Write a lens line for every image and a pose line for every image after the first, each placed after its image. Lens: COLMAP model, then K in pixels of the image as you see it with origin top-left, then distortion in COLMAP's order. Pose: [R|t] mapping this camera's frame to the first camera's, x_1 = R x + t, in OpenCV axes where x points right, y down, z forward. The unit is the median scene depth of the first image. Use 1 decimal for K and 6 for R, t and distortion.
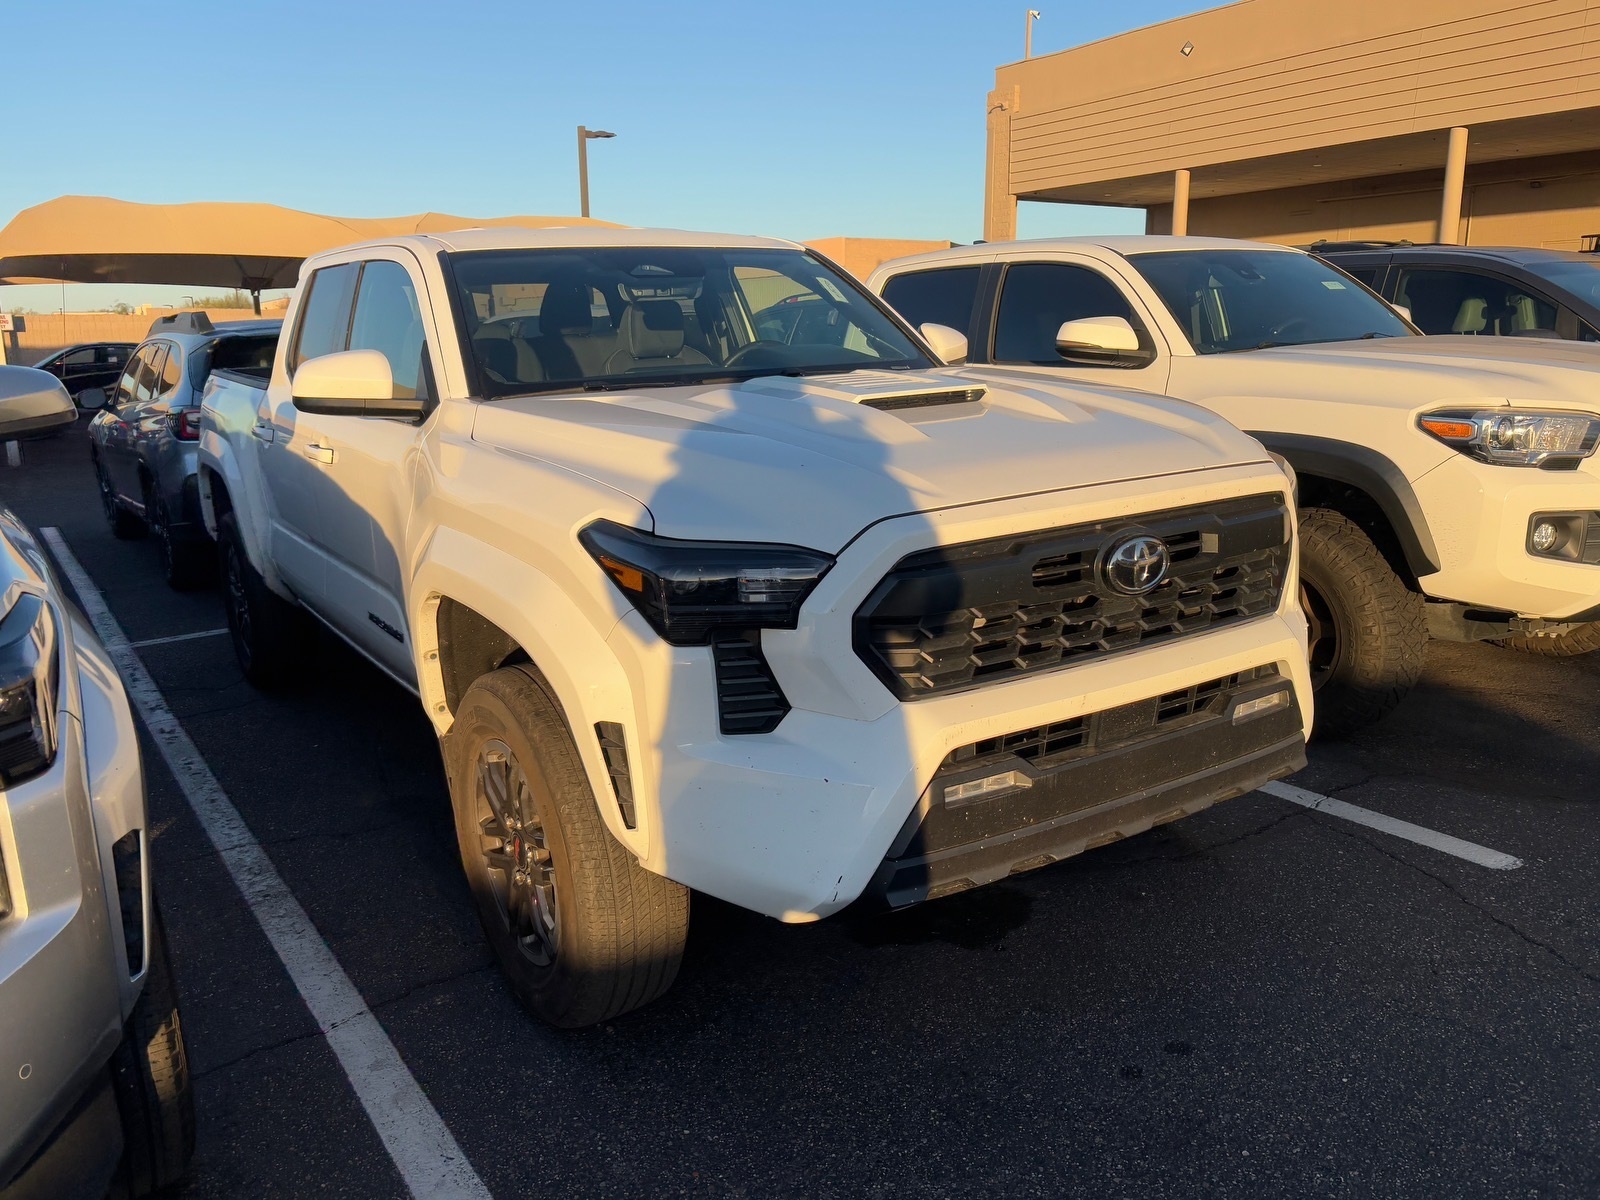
lens RADIAL K [[1261.5, 0, 800.0], [0, 1261.5, 600.0], [0, 0, 1]] dist [0.002059, 0.000911]
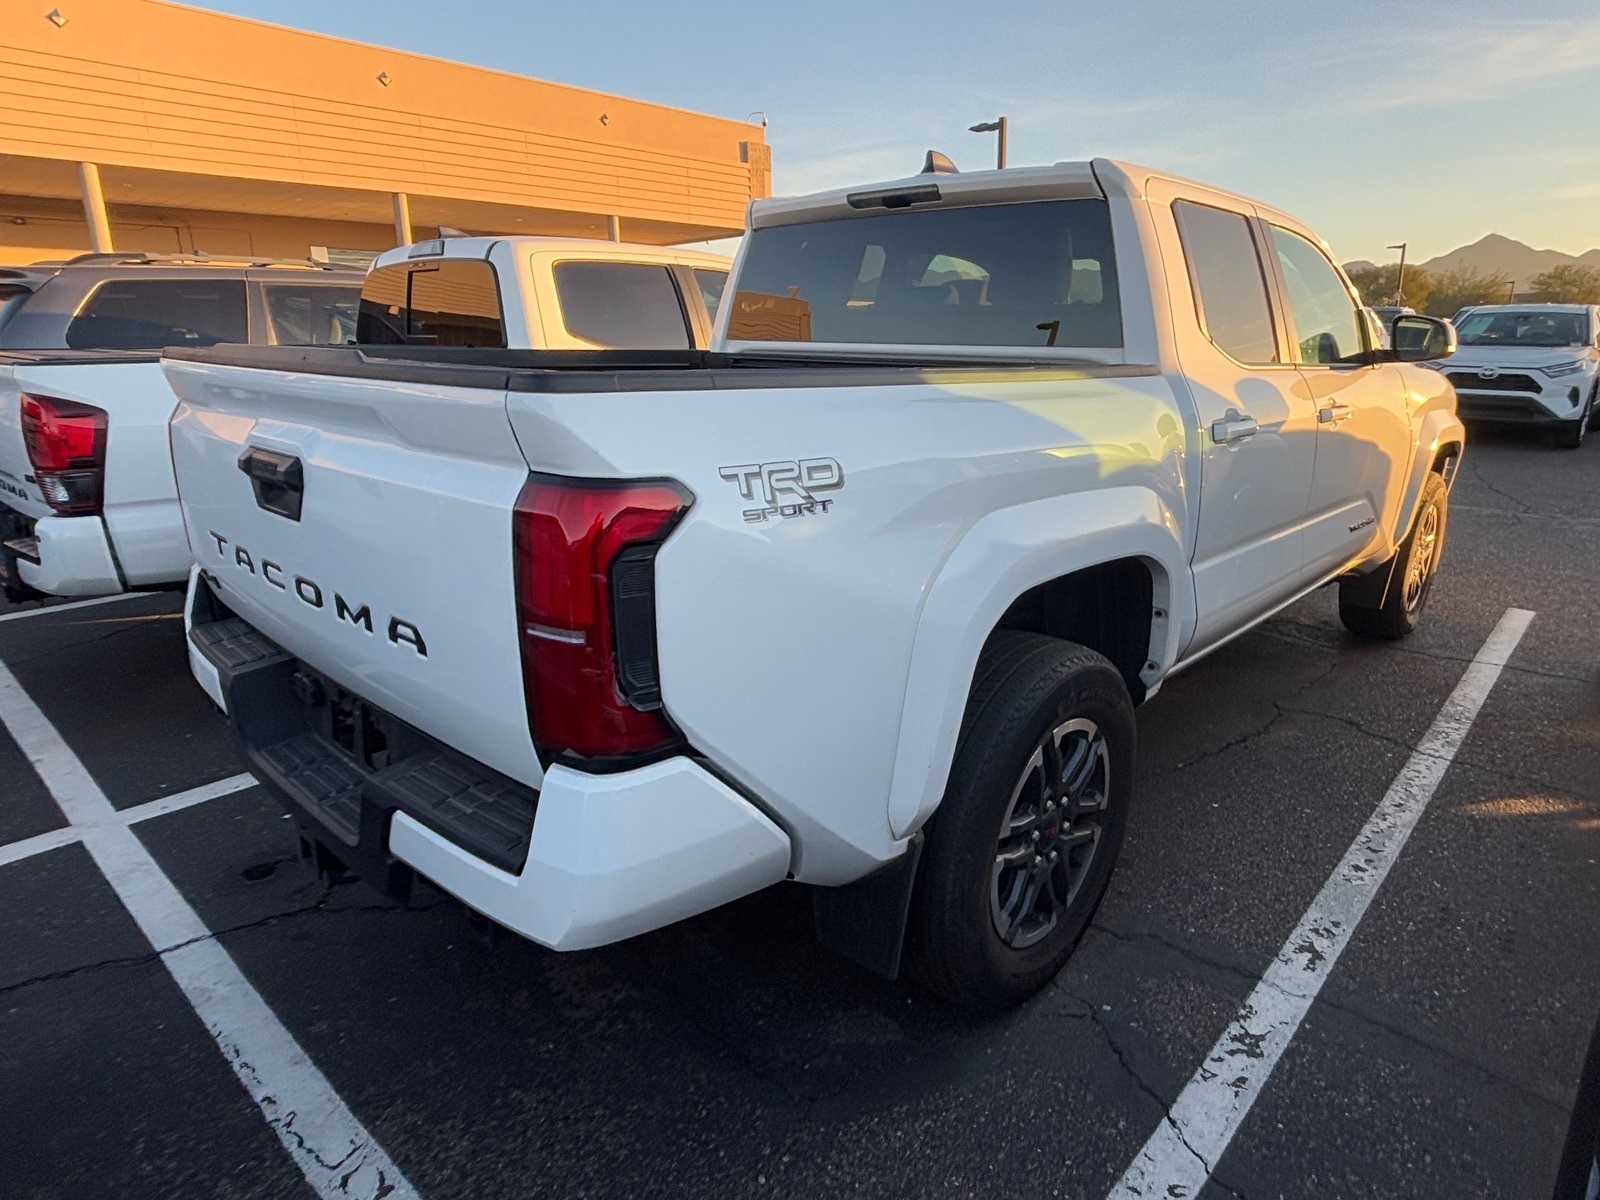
lens RADIAL K [[969.6, 0, 800.0], [0, 969.6, 600.0], [0, 0, 1]] dist [-0.000365, -0.000223]
pose [[-0.246551, -0.221800, 0.943407, -0.941359], [0.219349, 0.935425, 0.277249, -0.267341], [-0.943980, 0.275291, -0.181978, 1.415289]]
